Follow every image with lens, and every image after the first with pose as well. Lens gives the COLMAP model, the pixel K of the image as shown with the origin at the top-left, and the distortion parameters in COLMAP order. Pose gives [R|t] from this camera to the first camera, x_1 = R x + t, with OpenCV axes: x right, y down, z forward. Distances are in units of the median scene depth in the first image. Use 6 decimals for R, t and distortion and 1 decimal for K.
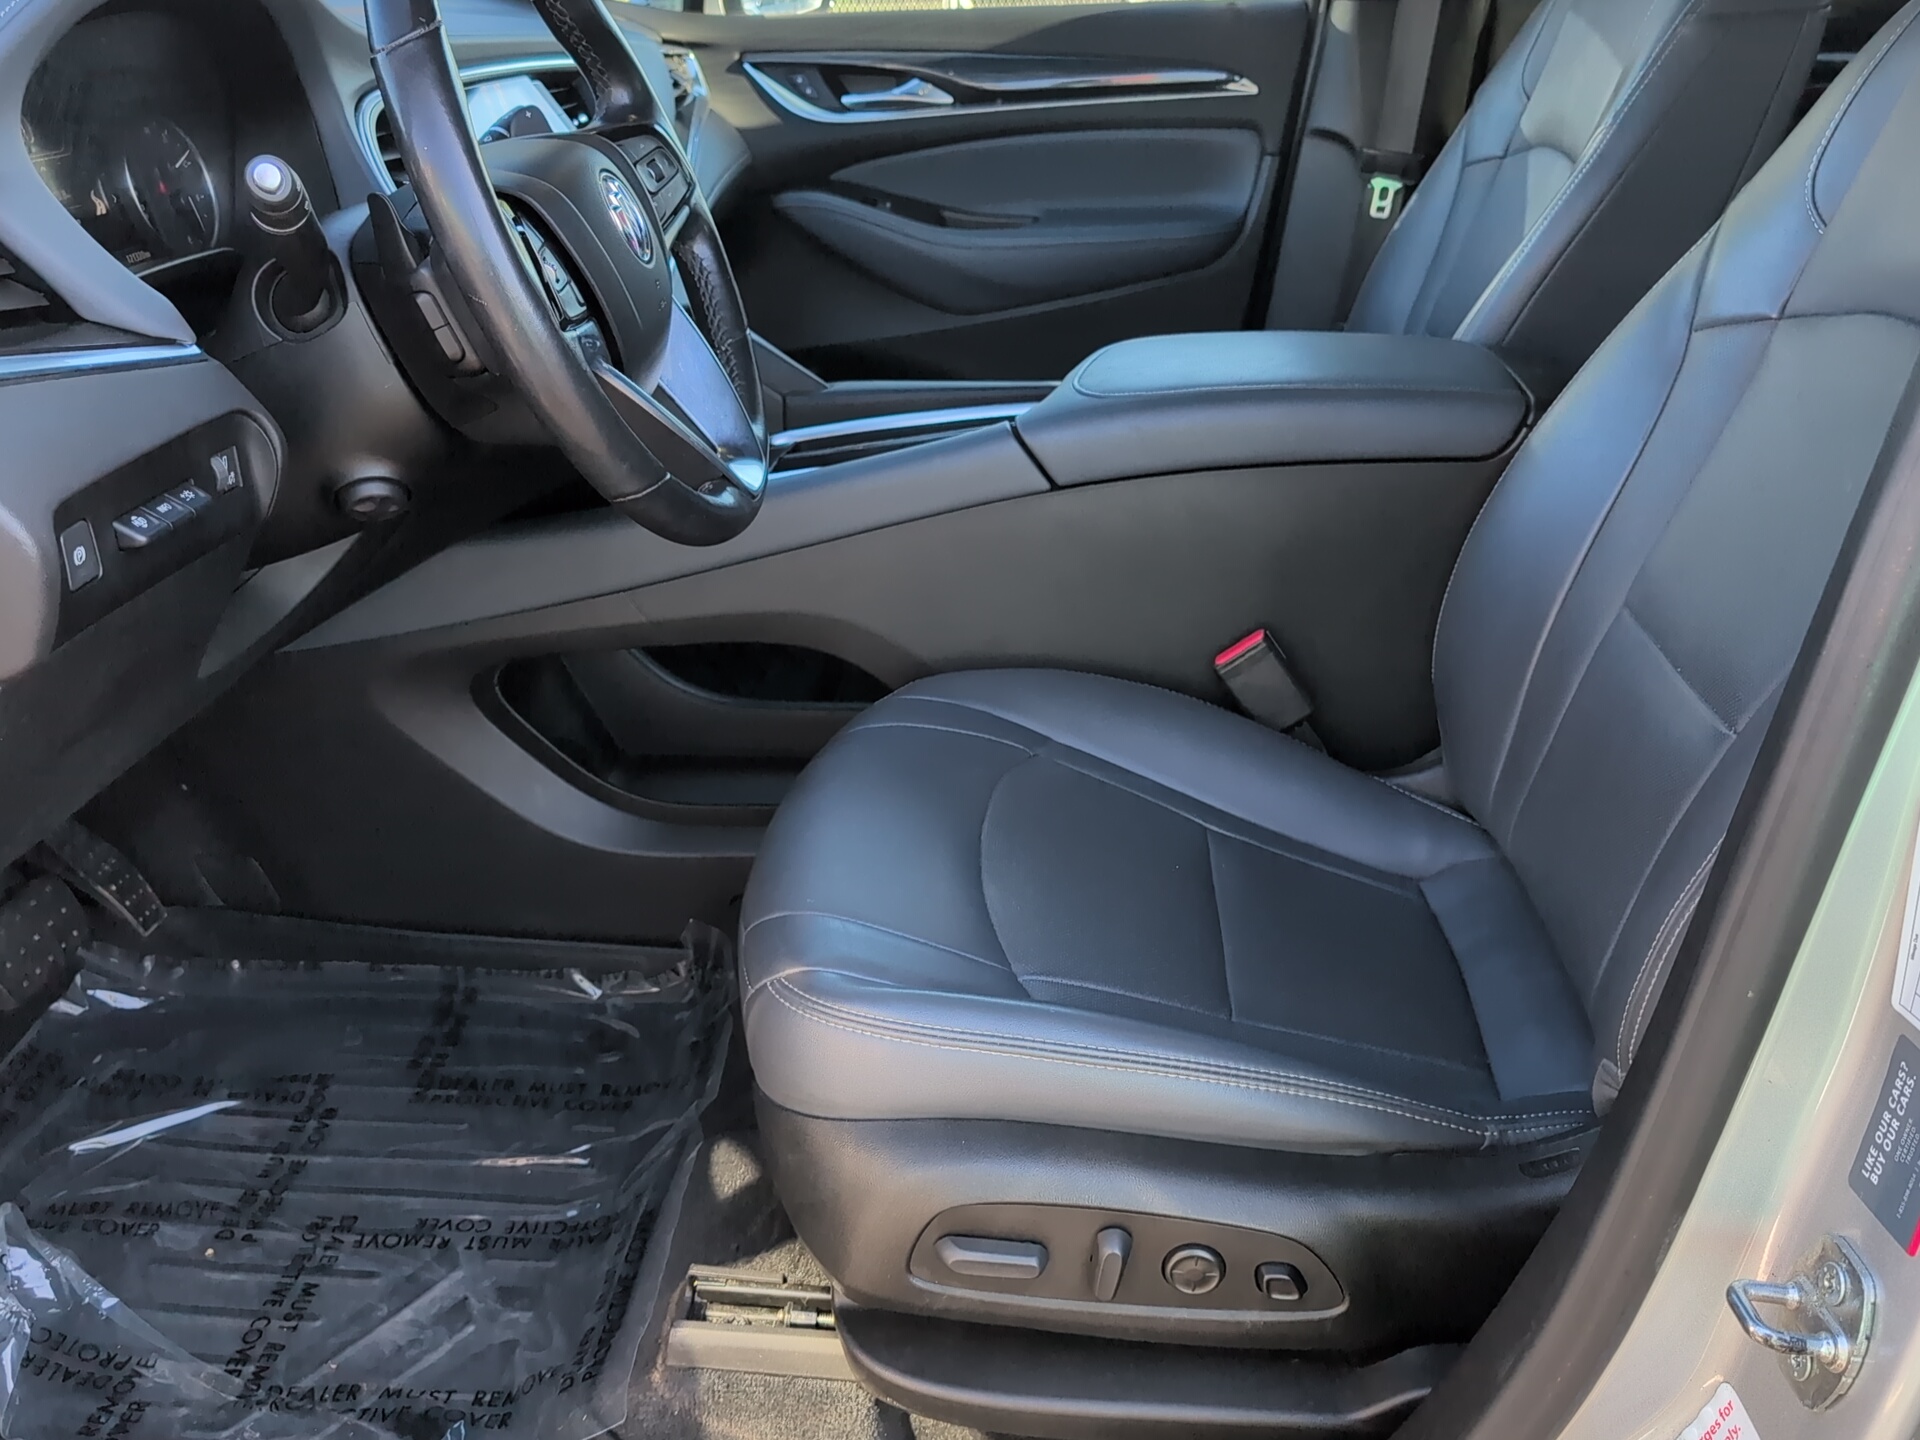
lens RADIAL K [[1555.7, 0, 946.0], [0, 1555.7, 733.4], [0, 0, 1]] dist [-0.002708, -0.013074]
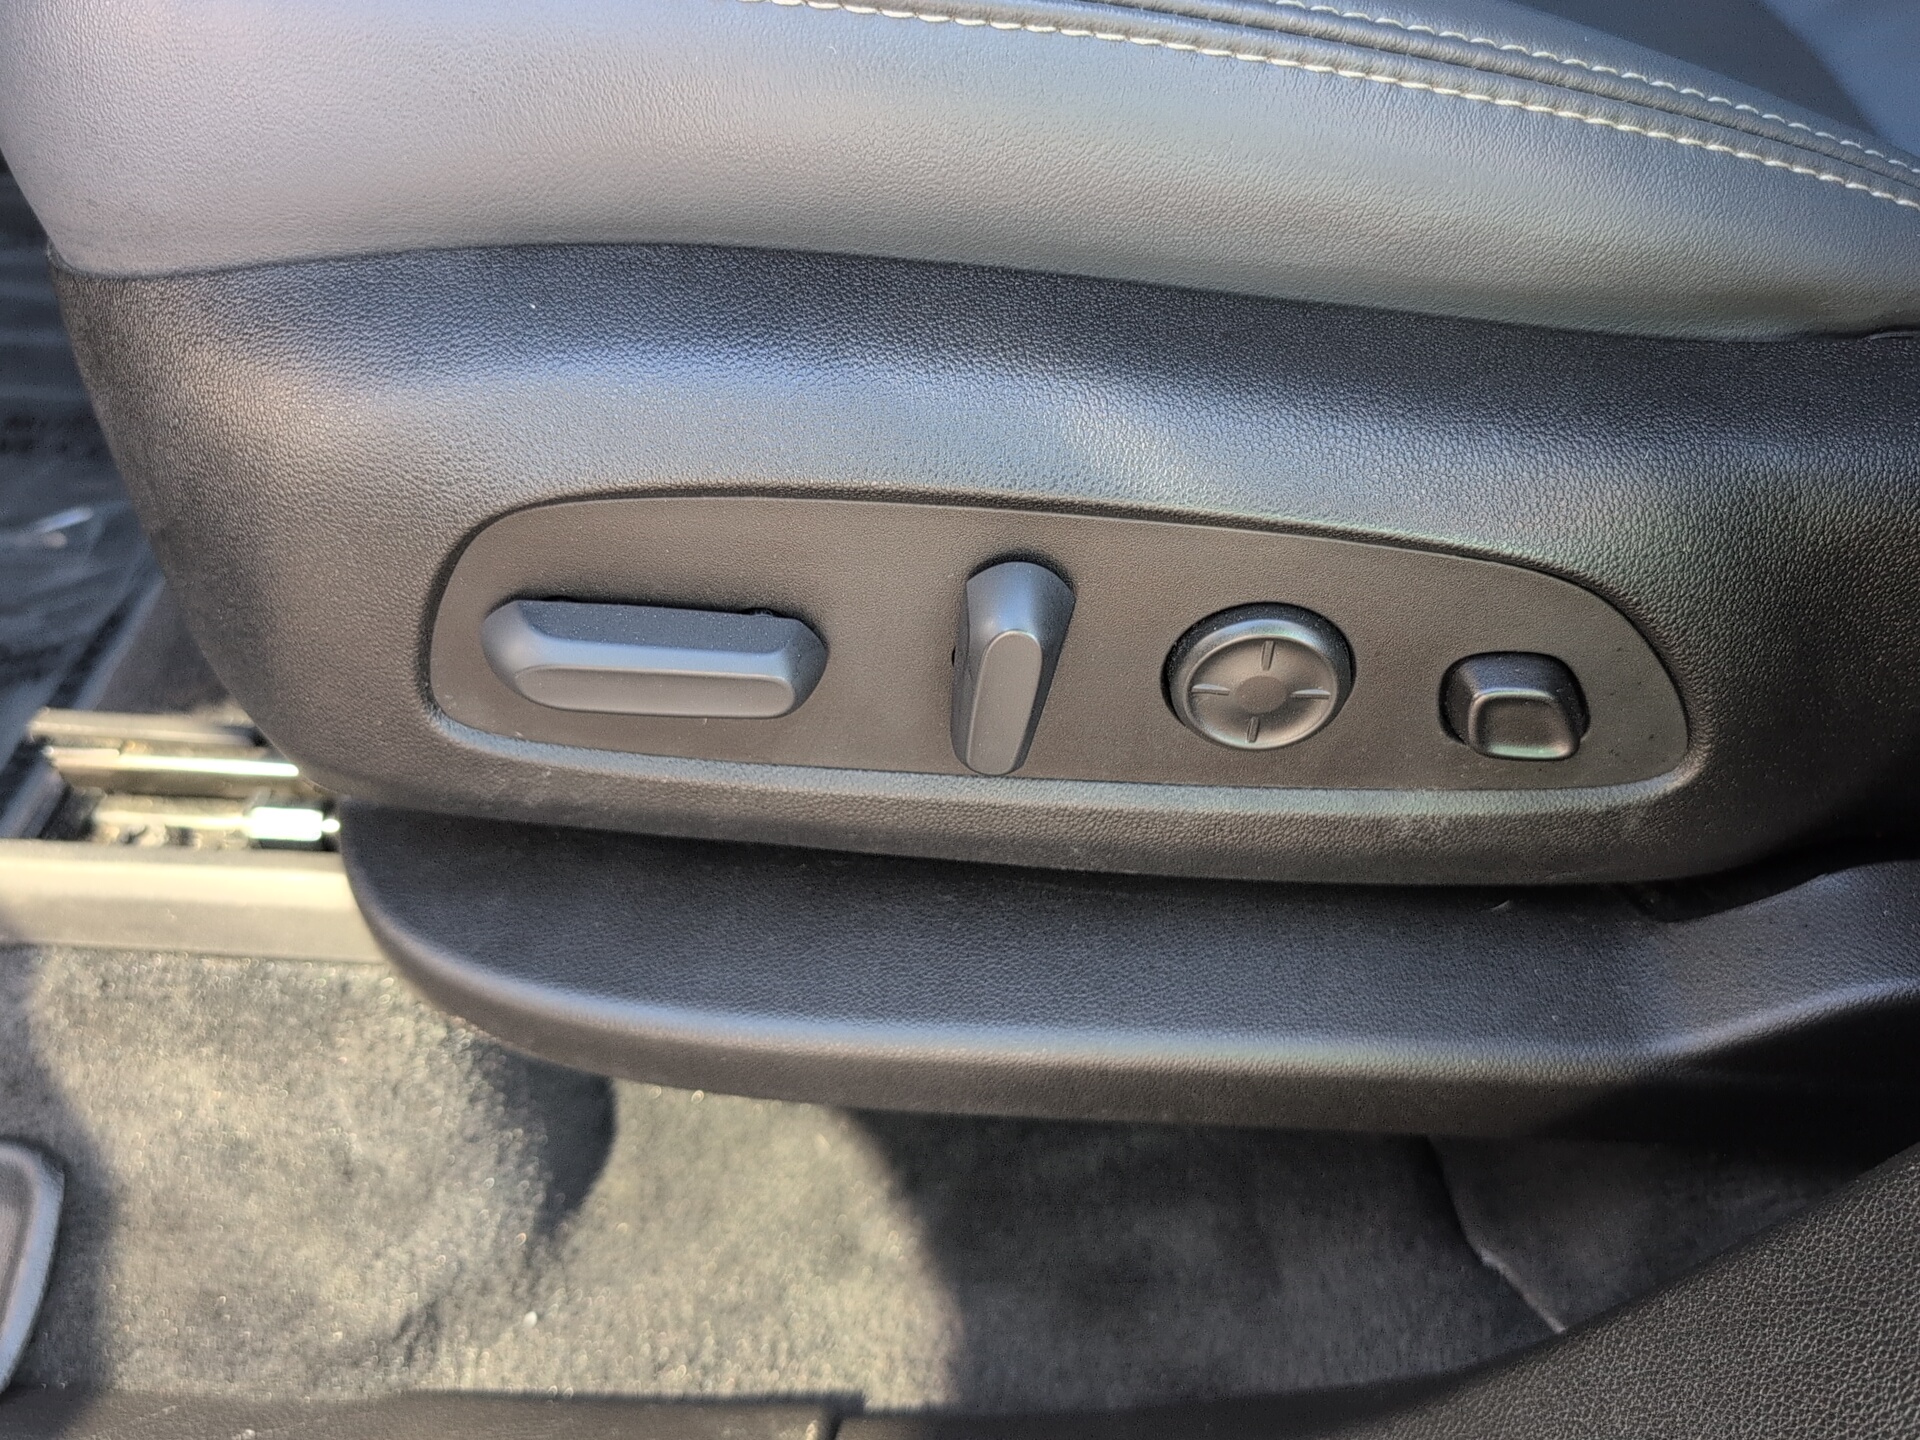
lens RADIAL K [[1525.0, 0, 960.0], [0, 1525.0, 720.0], [0, 0, 1]] dist [0.042200, -0.119218]
pose [[0.999514, -0.024721, 0.018974, 0.088725], [0.017290, 0.946463, 0.322349, 0.245274], [-0.025927, -0.321864, 0.946431, 0.685538]]
